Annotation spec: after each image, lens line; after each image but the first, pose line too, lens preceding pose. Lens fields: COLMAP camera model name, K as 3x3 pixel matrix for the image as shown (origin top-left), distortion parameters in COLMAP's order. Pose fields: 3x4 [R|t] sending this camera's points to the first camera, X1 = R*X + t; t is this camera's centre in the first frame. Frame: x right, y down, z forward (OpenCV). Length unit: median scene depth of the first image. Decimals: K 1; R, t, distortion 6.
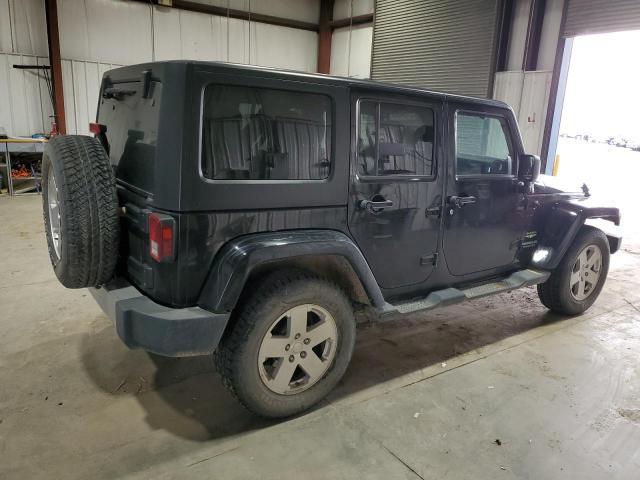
lens RADIAL K [[485.5, 0, 321.6], [0, 485.5, 251.0], [0, 0, 1]] dist [-0.003627, -0.001388]
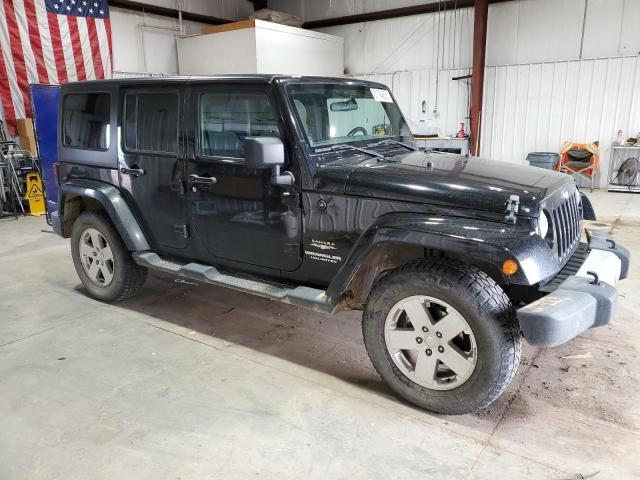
lens RADIAL K [[474.3, 0, 320.0], [0, 474.3, 240.0], [0, 0, 1]] dist [0.007830, 0.002027]
pose [[0.354348, 0.182980, -0.917037, 1.338482], [-0.204866, 0.972035, 0.114792, -0.150838], [0.912396, 0.147194, 0.381925, 0.866687]]
